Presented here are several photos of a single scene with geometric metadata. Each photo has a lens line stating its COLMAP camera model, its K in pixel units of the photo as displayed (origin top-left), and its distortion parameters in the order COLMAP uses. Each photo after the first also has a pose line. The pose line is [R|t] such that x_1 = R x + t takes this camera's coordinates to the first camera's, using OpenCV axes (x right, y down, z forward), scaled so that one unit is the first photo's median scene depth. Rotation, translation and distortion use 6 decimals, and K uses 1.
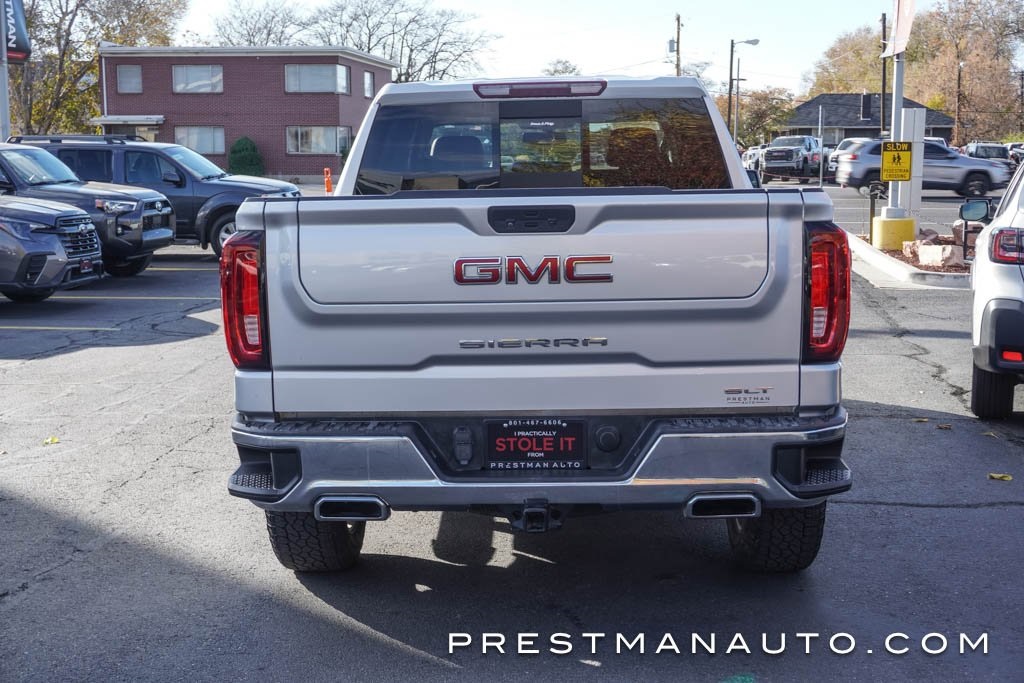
lens RADIAL K [[1360.8, 0, 515.6], [0, 1360.8, 343.9], [0, 0, 1]] dist [0.009702, 0.000000]
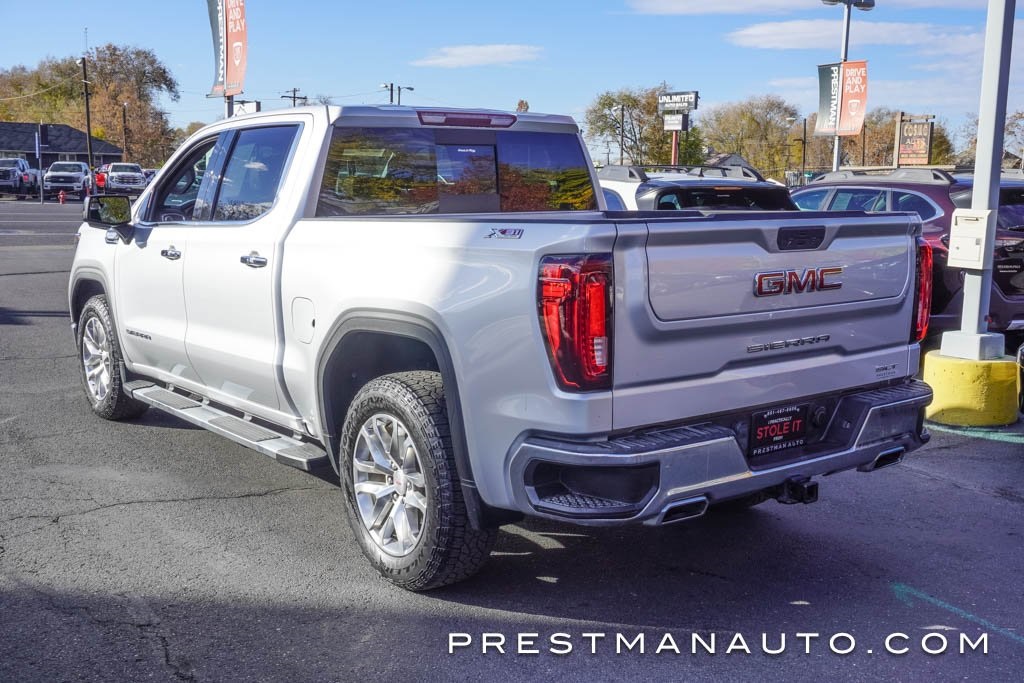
lens RADIAL K [[1084.2, 0, 513.9], [0, 1084.2, 342.8], [0, 0, 1]] dist [-0.001601, 0.000000]
pose [[0.773312, -0.074381, 0.629648, -0.747546], [0.066113, 0.997141, 0.036595, -0.050254], [-0.630569, 0.013328, 0.776018, 0.417408]]
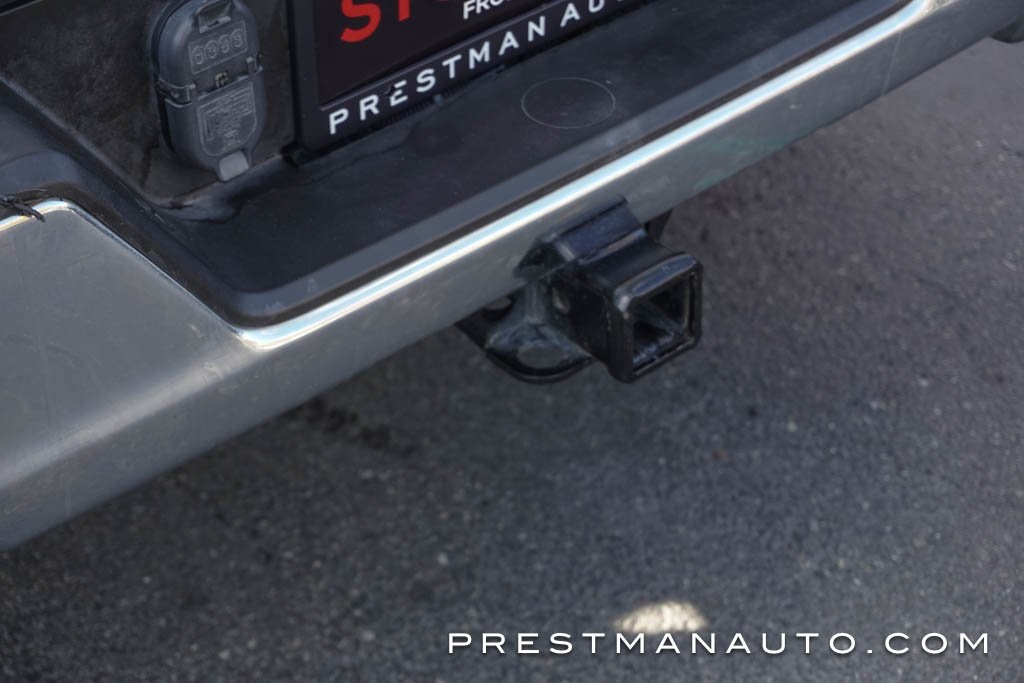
lens RADIAL K [[2191.2, 0, 512.1], [0, 2191.2, 341.5], [0, 0, 1]] dist [-0.187673, 0.000000]
pose [[0.736170, -0.414458, 0.535050, -0.181189], [0.092343, 0.844679, 0.527248, -0.048324], [-0.670468, -0.338736, 0.660099, 0.766290]]
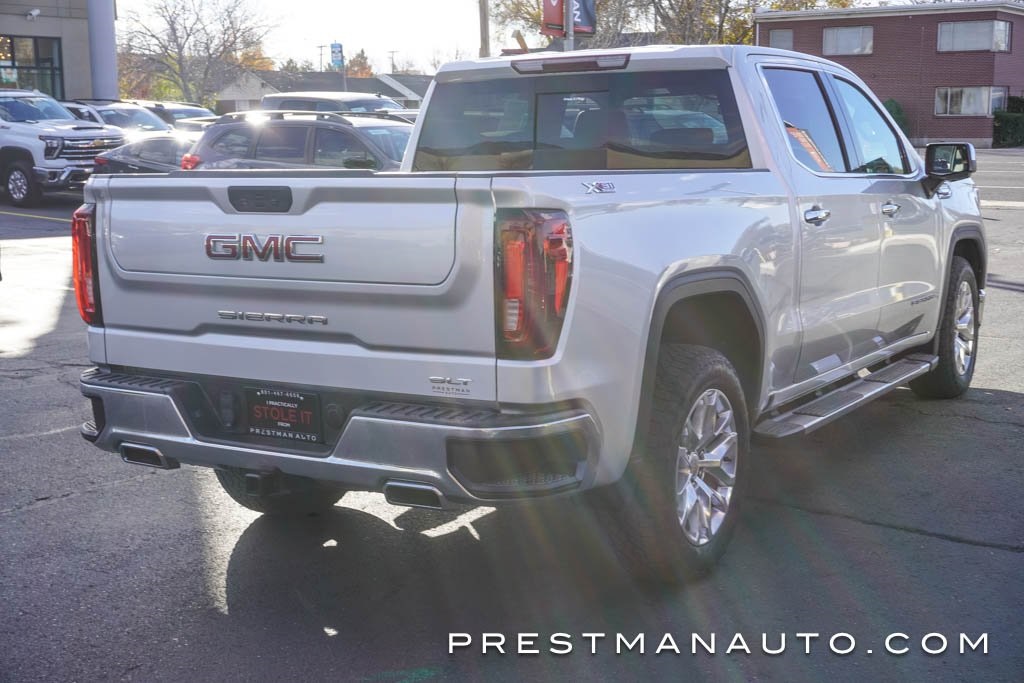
lens RADIAL K [[1360.8, 0, 510.0], [0, 1360.8, 339.6], [0, 0, 1]] dist [0.009702, 0.000000]
pose [[0.873313, 0.071630, -0.481865, 0.667705], [-0.059860, 0.997414, 0.039780, -0.035878], [0.483468, -0.005896, 0.875342, 0.169340]]
